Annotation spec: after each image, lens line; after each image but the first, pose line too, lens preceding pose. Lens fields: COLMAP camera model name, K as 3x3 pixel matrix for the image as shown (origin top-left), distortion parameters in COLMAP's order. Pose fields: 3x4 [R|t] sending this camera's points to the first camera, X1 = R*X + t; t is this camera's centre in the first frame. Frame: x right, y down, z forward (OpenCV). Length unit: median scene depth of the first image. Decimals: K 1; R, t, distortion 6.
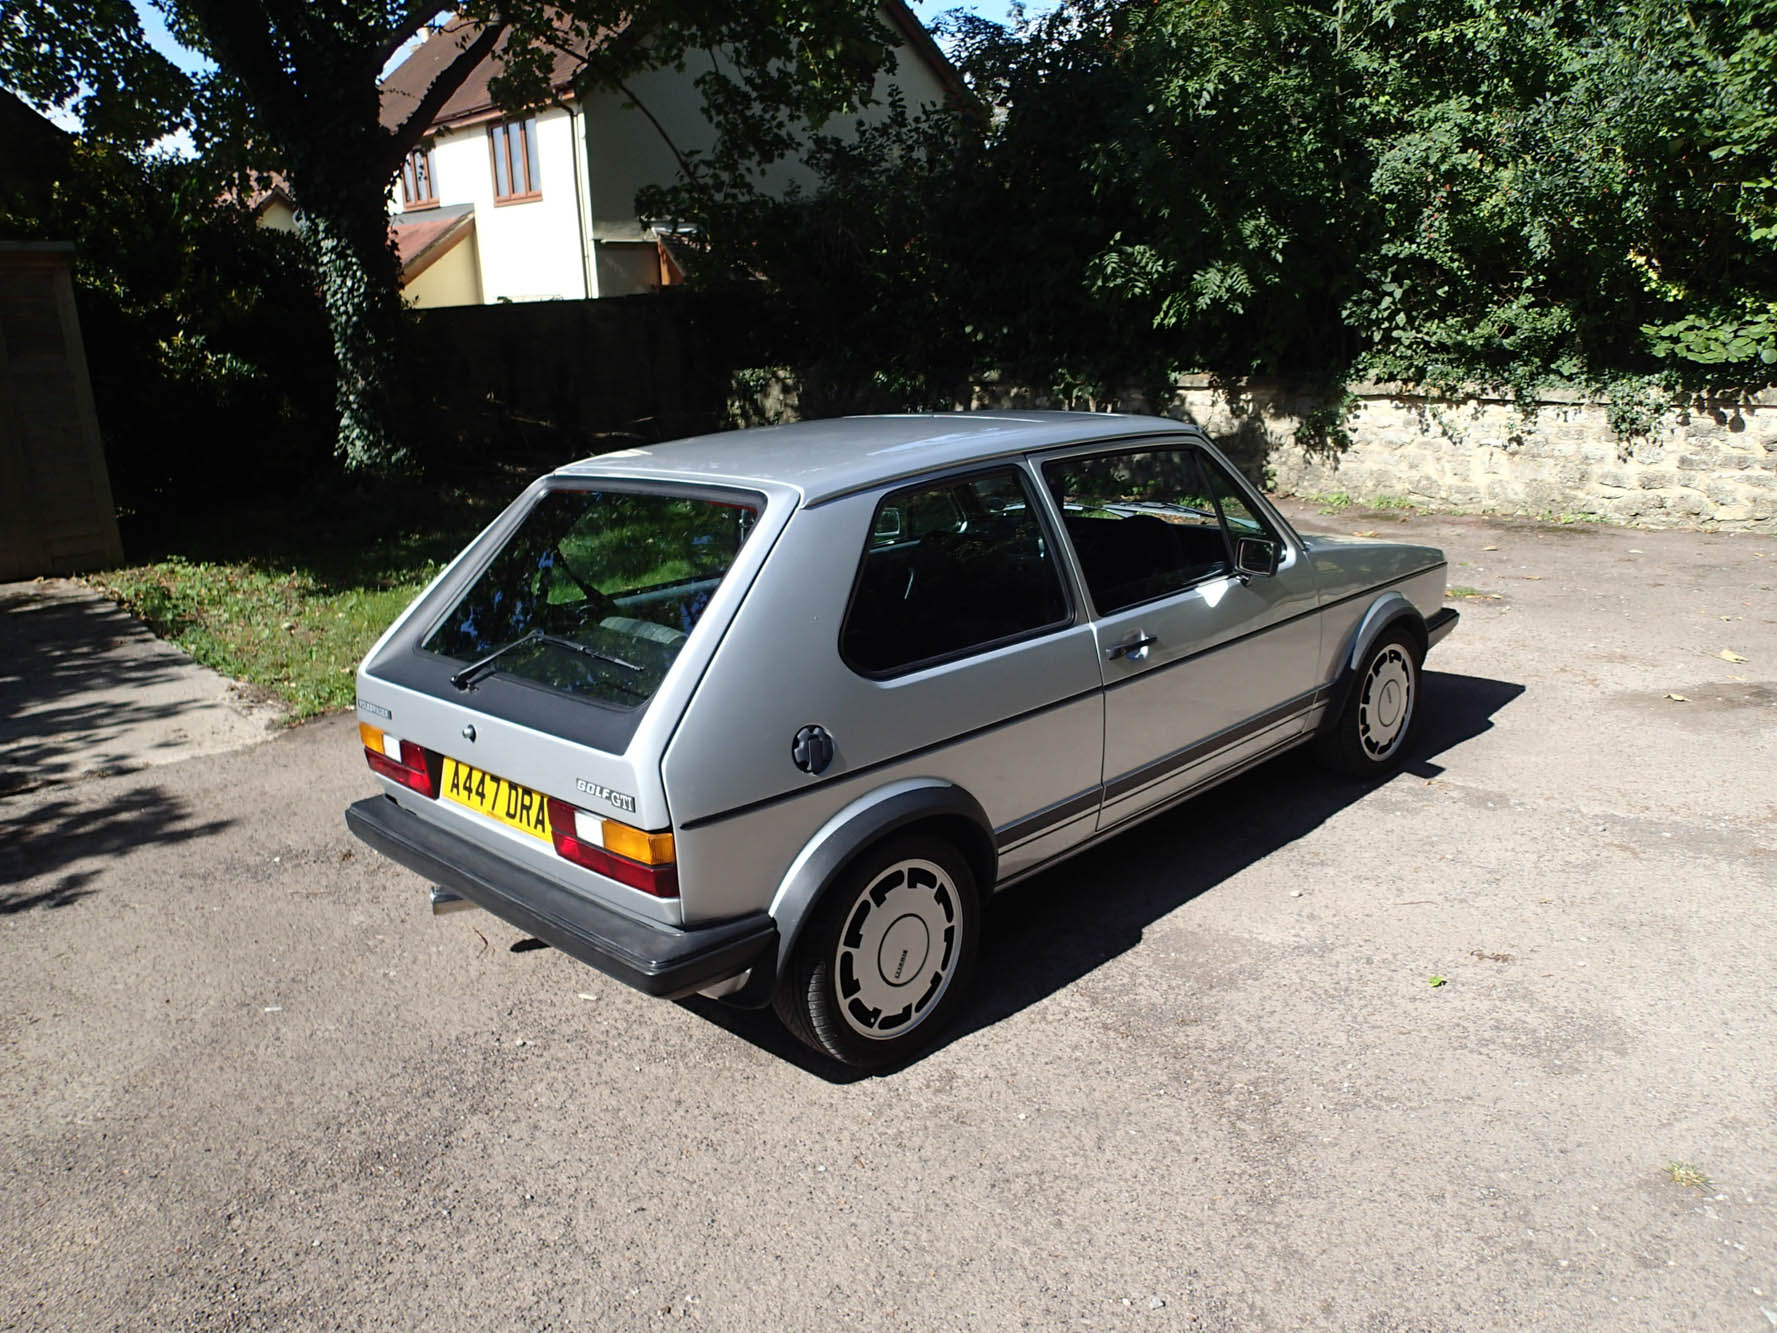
lens RADIAL K [[1347.4, 0, 901.1], [0, 1347.4, 669.2], [0, 0, 1]] dist [-0.005554, 0.036954]
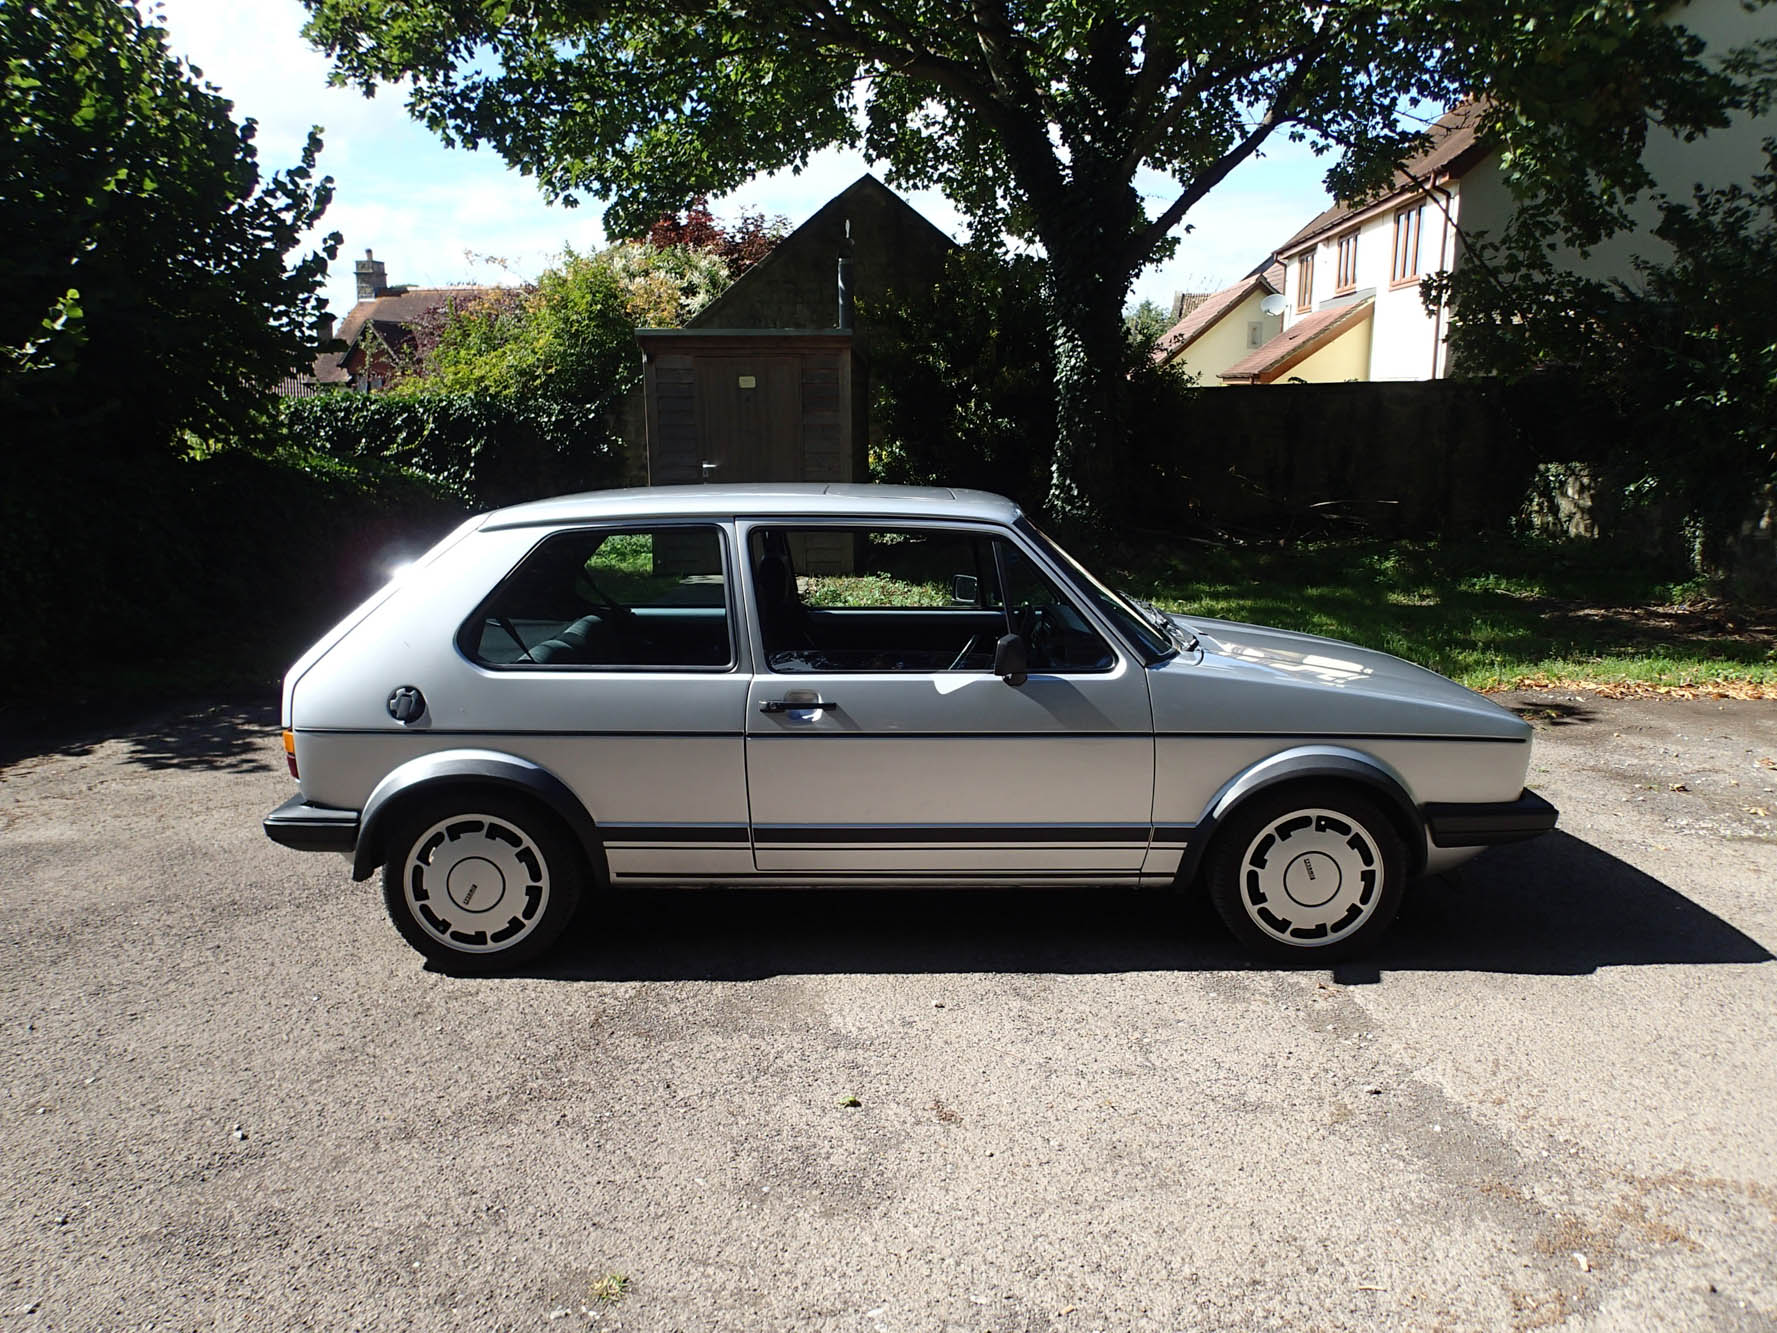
lens RADIAL K [[1347.4, 0, 901.1], [0, 1347.4, 669.2], [0, 0, 1]] dist [-0.005554, 0.036954]
pose [[0.709045, 0.174274, -0.683289, 0.564061], [-0.212101, 0.976816, 0.029043, -0.056095], [0.672509, 0.124334, 0.729570, 0.162016]]
